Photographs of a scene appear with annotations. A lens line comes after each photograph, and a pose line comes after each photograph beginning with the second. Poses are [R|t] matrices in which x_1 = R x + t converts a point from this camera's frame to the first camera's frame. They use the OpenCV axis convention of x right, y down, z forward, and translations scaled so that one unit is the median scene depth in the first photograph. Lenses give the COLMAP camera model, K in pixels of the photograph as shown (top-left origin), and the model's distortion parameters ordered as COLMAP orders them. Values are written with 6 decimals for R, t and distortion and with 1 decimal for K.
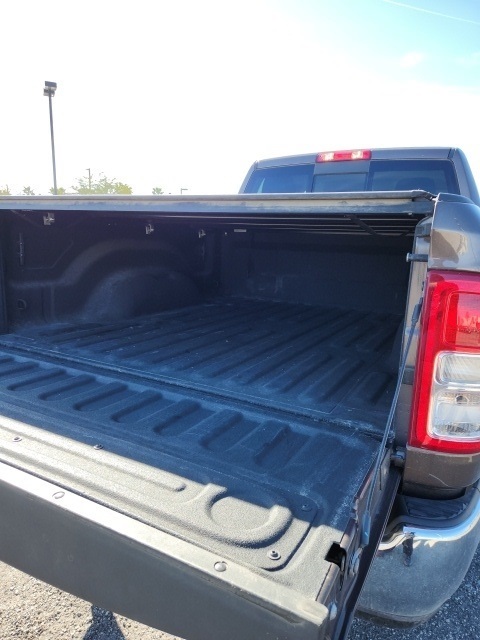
lens RADIAL K [[435.2, 0, 247.1], [0, 435.2, 322.5], [0, 0, 1]] dist [0.064419, -0.068024]
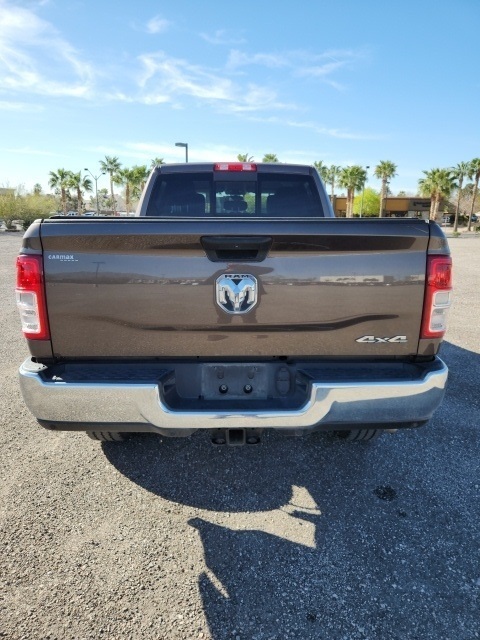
lens RADIAL K [[435.2, 0, 247.1], [0, 435.2, 322.5], [0, 0, 1]] dist [0.064419, -0.068024]
pose [[0.871922, -0.139790, 0.469266, -0.406274], [0.121812, 0.990177, 0.068632, -0.013254], [-0.474250, -0.002679, 0.880386, -0.140922]]
